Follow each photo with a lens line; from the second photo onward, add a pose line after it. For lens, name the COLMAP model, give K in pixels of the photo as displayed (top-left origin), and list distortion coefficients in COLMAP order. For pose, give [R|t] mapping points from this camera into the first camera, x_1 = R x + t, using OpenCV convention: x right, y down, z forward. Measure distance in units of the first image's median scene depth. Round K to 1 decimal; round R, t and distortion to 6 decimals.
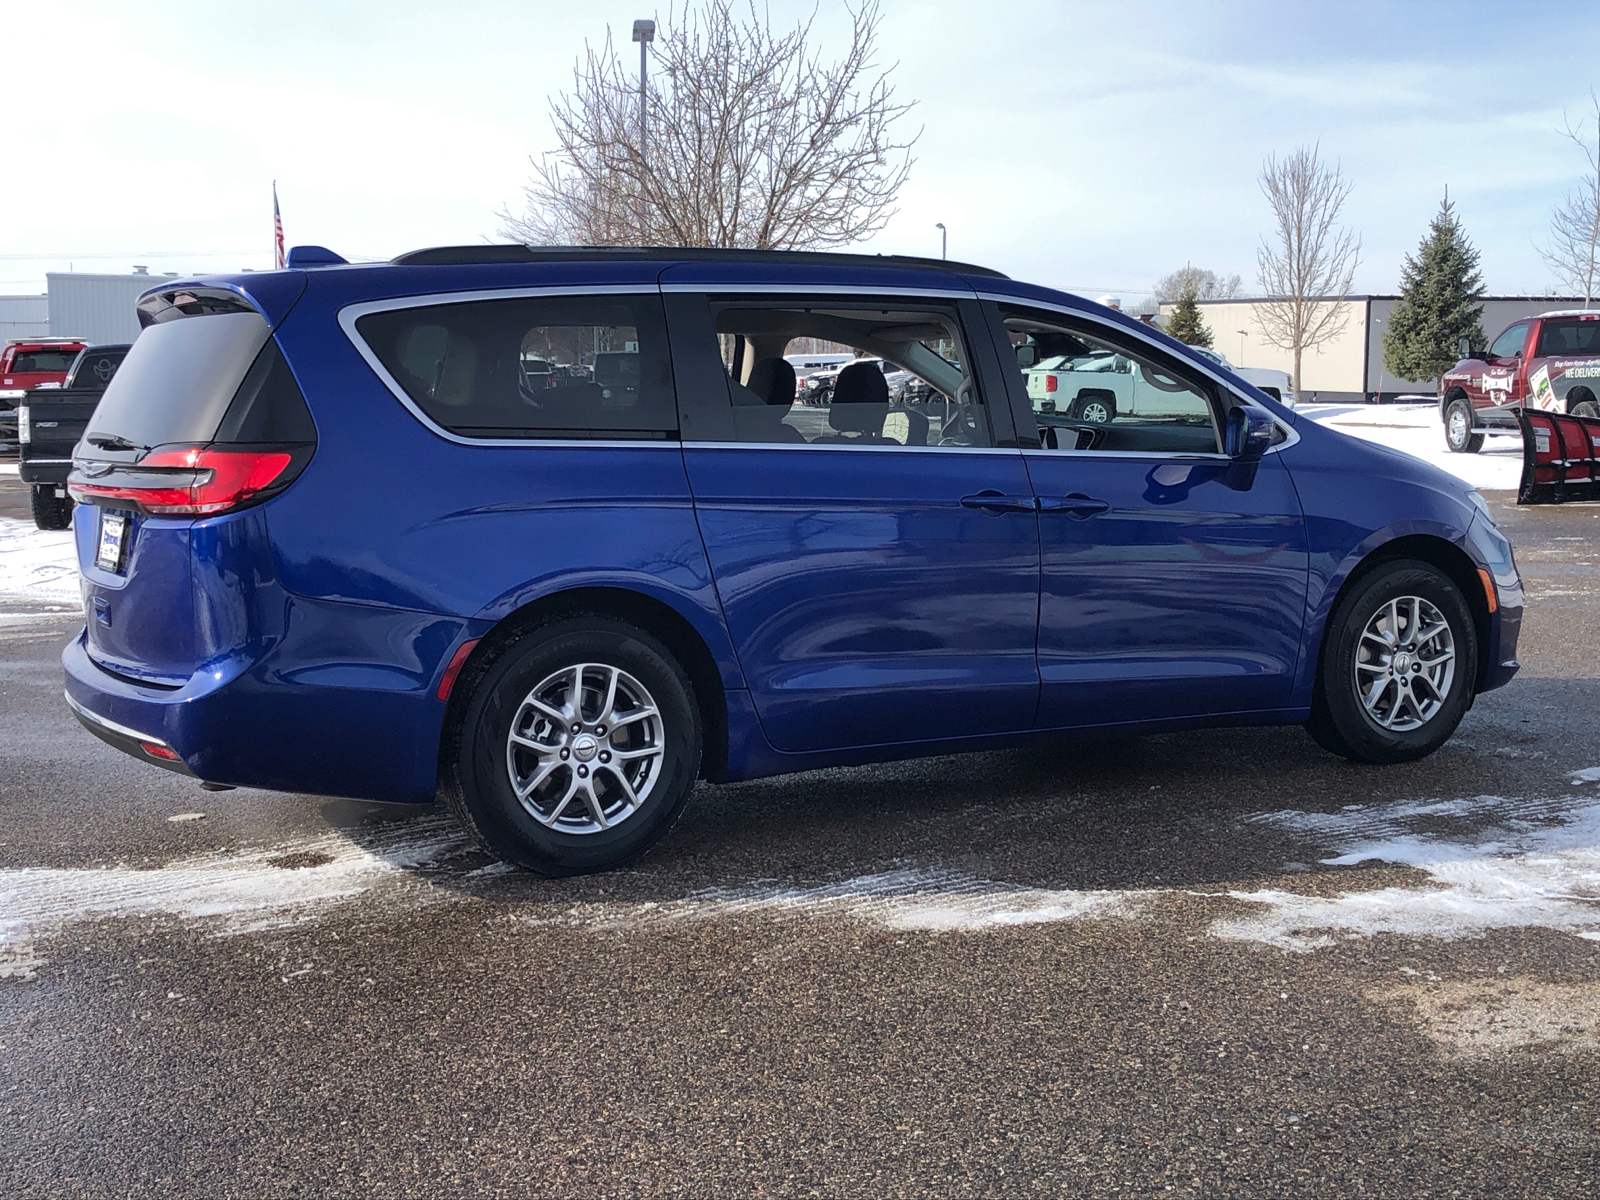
lens RADIAL K [[2049.3, 0, 795.2], [0, 2049.3, 566.9], [0, 0, 1]] dist [0.206853, -0.718794]
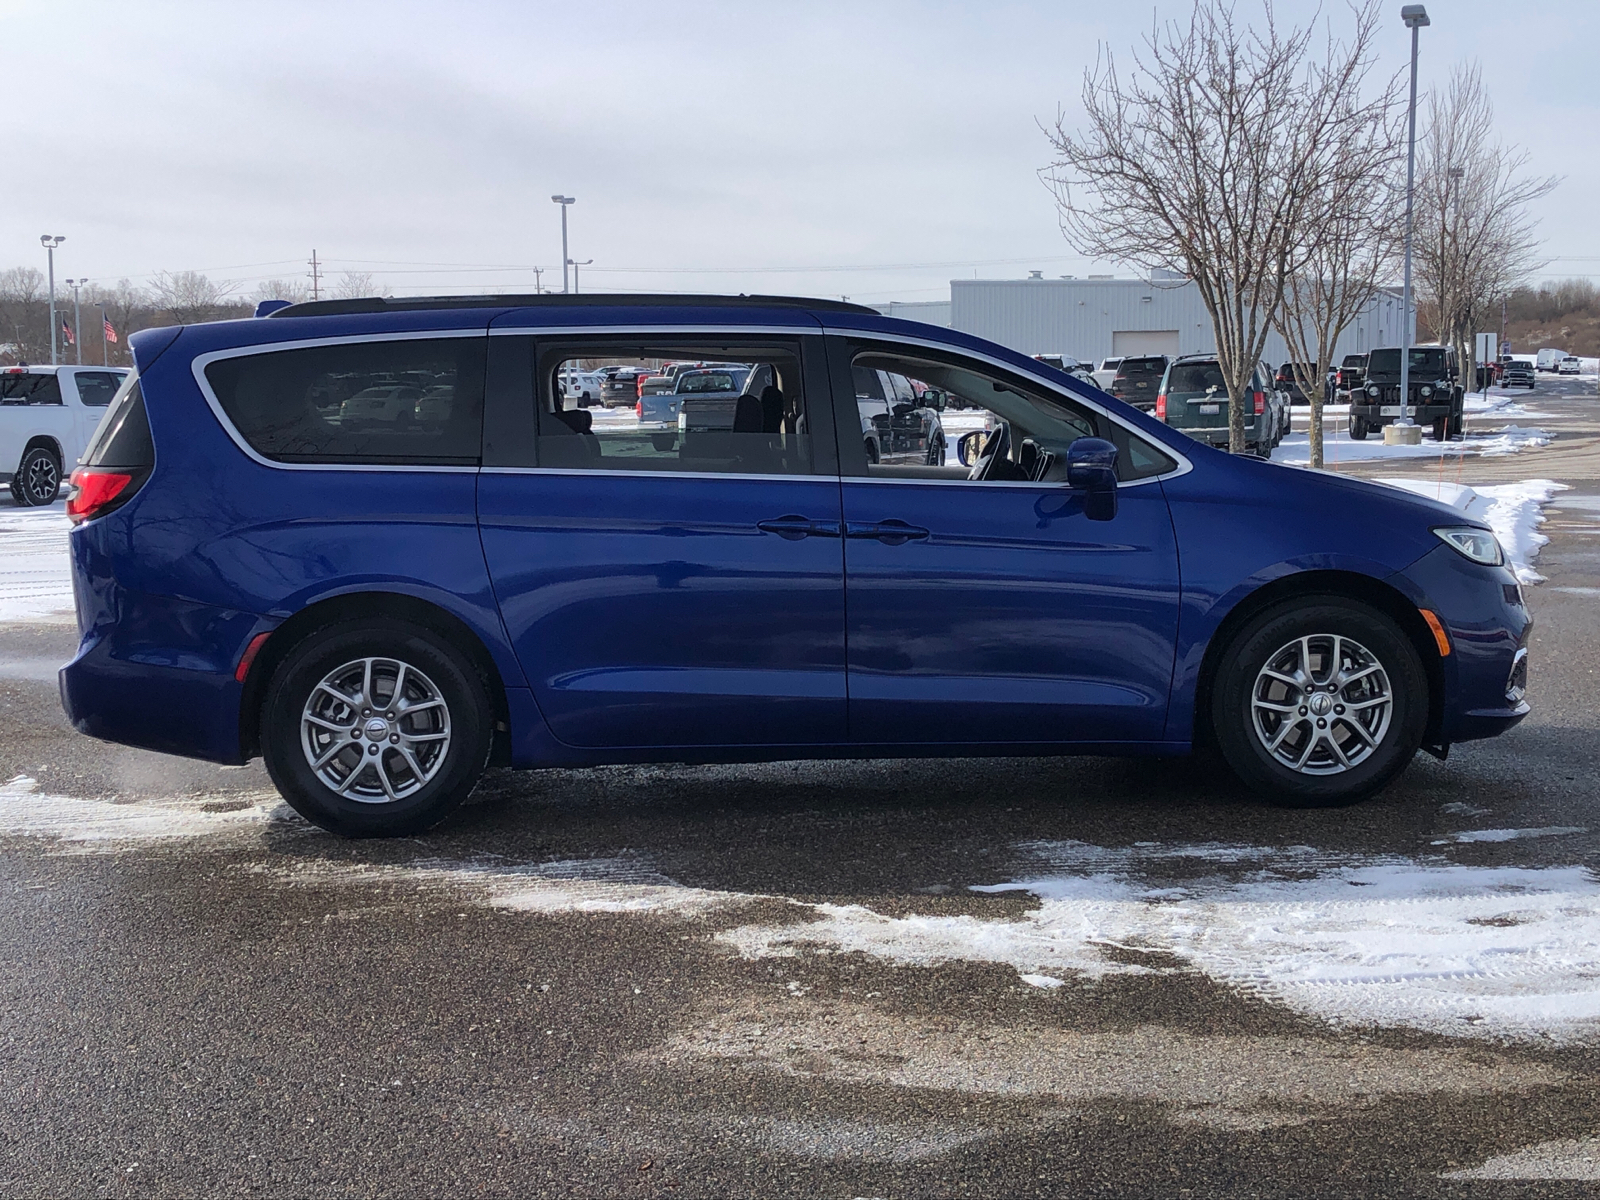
lens RADIAL K [[2049.3, 0, 795.2], [0, 2049.3, 566.9], [0, 0, 1]] dist [0.206853, -0.718794]
pose [[0.901554, 0.033152, -0.431394, 0.615763], [-0.031848, 0.999440, 0.010247, -0.023769], [0.431492, 0.004501, 0.902105, 0.045176]]
